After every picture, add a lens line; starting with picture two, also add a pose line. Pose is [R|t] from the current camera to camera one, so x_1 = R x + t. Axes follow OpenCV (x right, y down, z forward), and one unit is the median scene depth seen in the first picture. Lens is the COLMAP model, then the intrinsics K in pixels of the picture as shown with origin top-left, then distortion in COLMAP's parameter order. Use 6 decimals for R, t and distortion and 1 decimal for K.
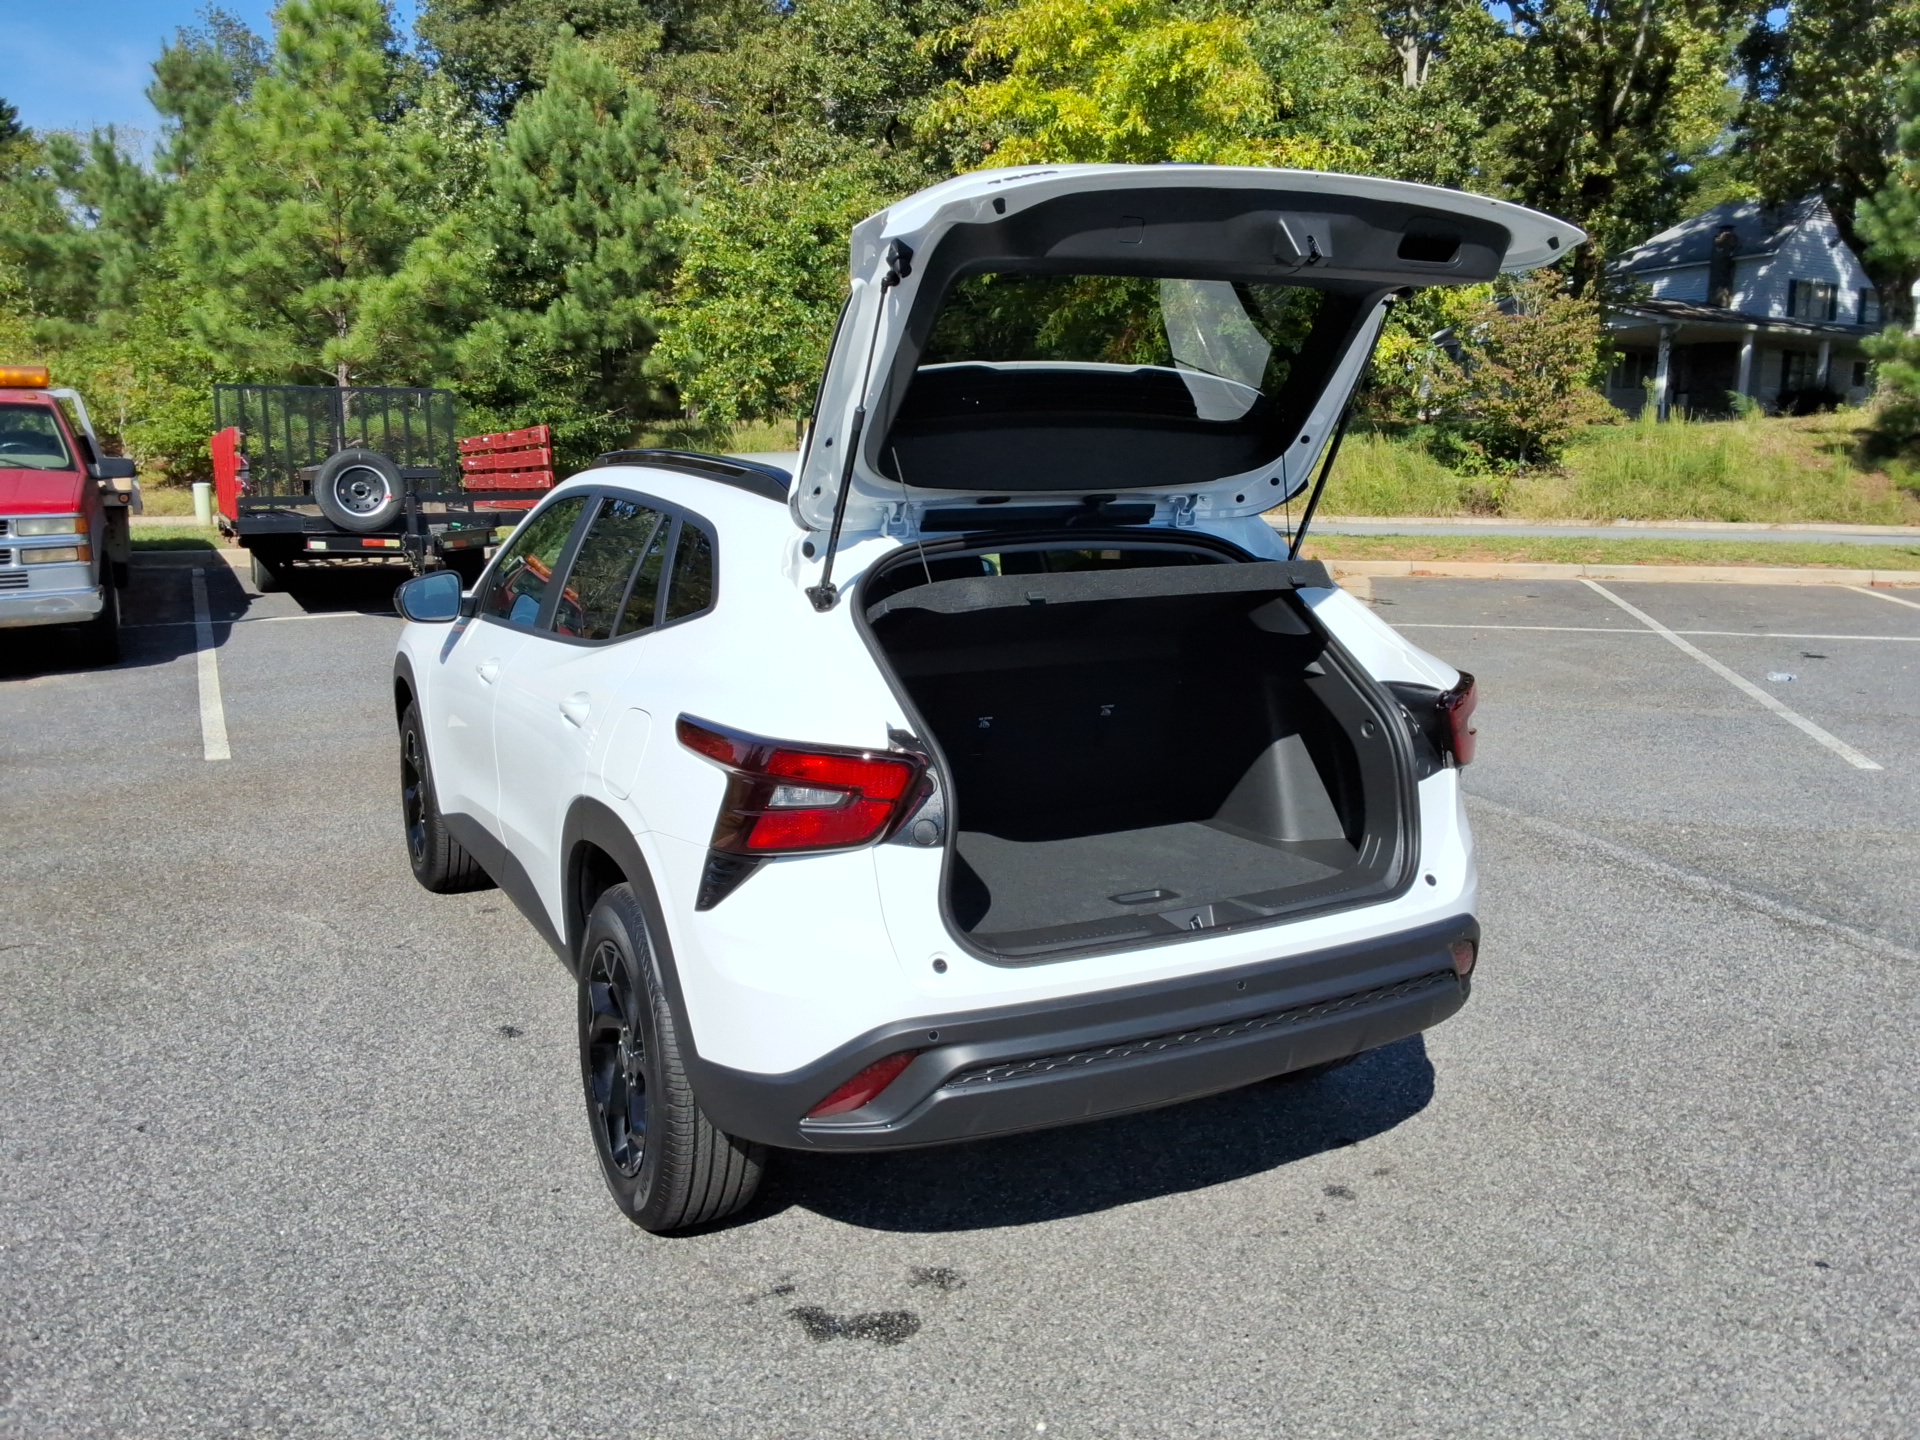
lens RADIAL K [[1553.9, 0, 972.3], [0, 1553.9, 702.7], [0, 0, 1]] dist [0.126675, -0.208891]
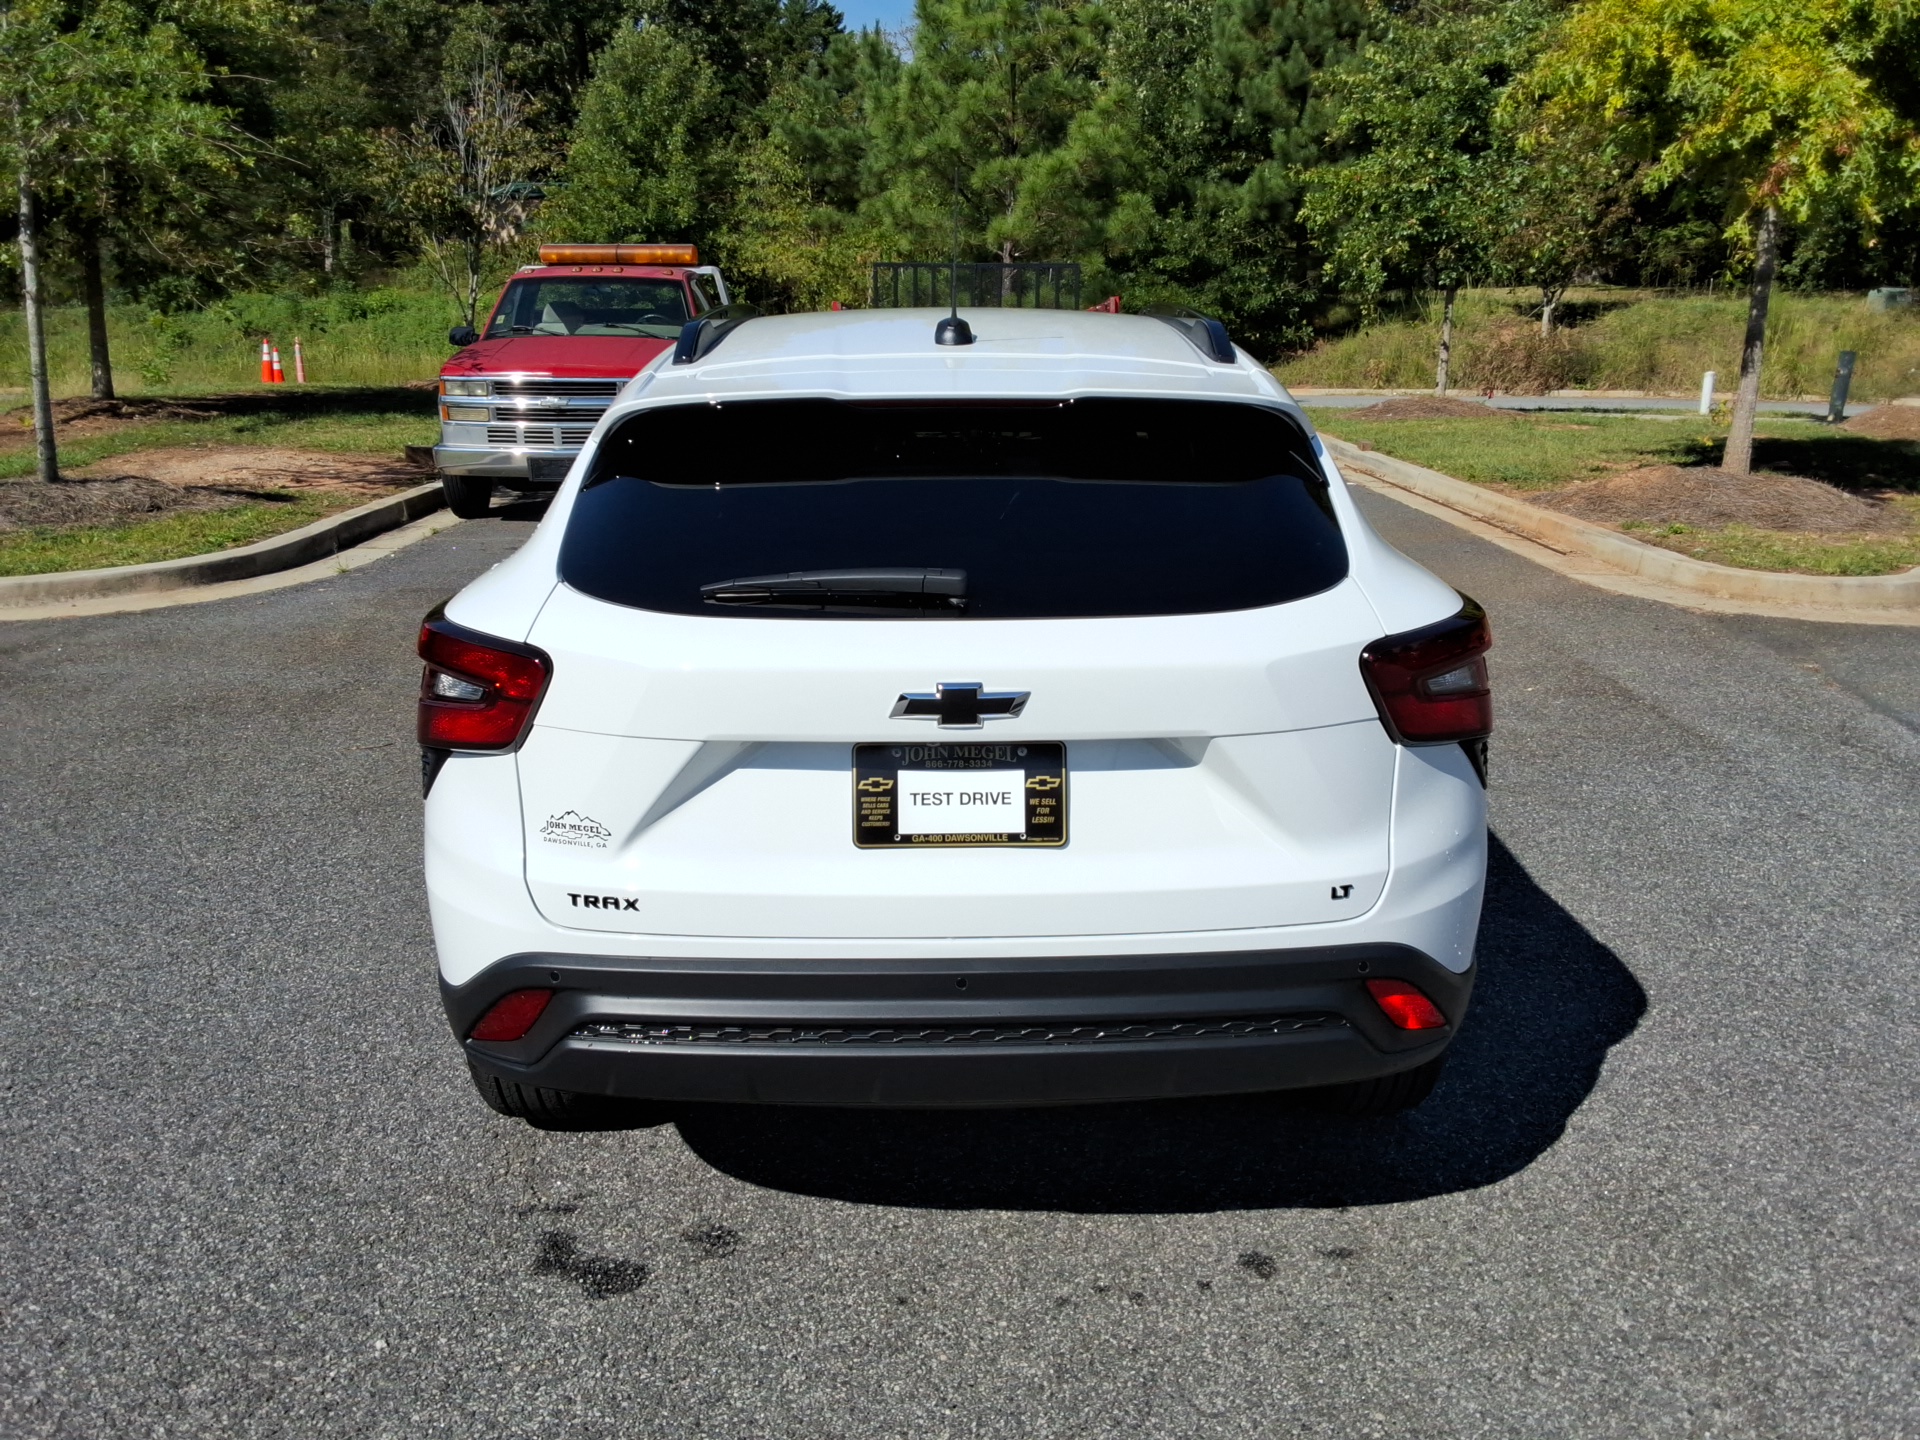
lens RADIAL K [[1553.9, 0, 972.3], [0, 1553.9, 702.7], [0, 0, 1]] dist [0.126675, -0.208891]
pose [[0.891470, 0.107463, -0.440151, 0.075403], [-0.074185, 0.992975, 0.092182, -0.004696], [0.446964, -0.049525, 0.893180, 0.045661]]
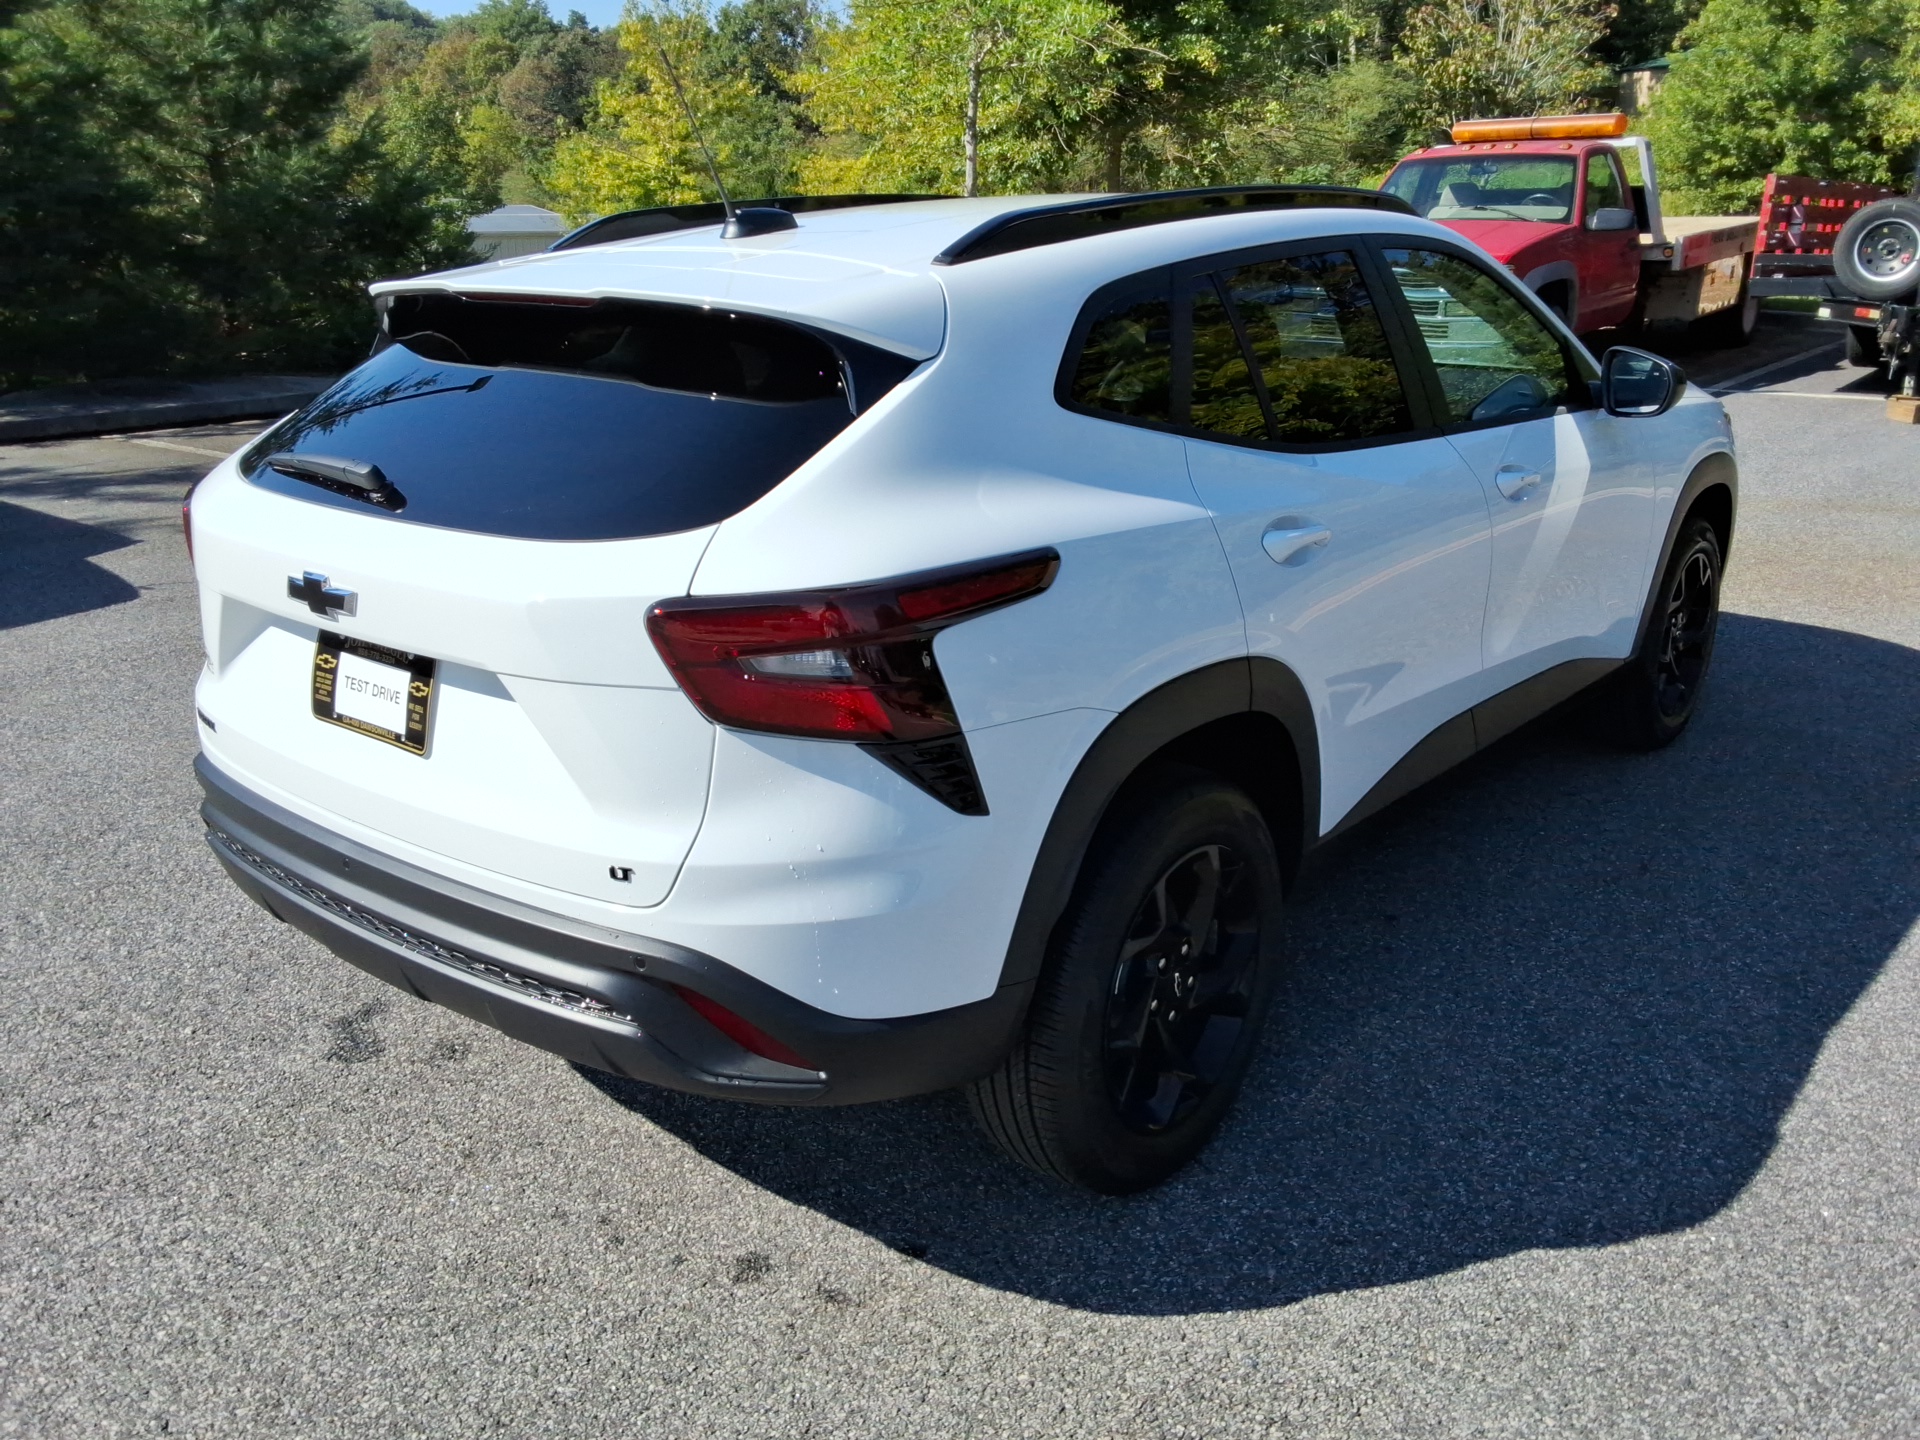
lens RADIAL K [[1551.6, 0, 977.4], [0, 1551.6, 701.5], [0, 0, 1]] dist [0.118410, -0.174727]
pose [[0.387379, 0.274697, -0.880045, 0.148594], [-0.143561, 0.960907, 0.236744, -0.021118], [0.910674, 0.034630, 0.411671, 0.142068]]
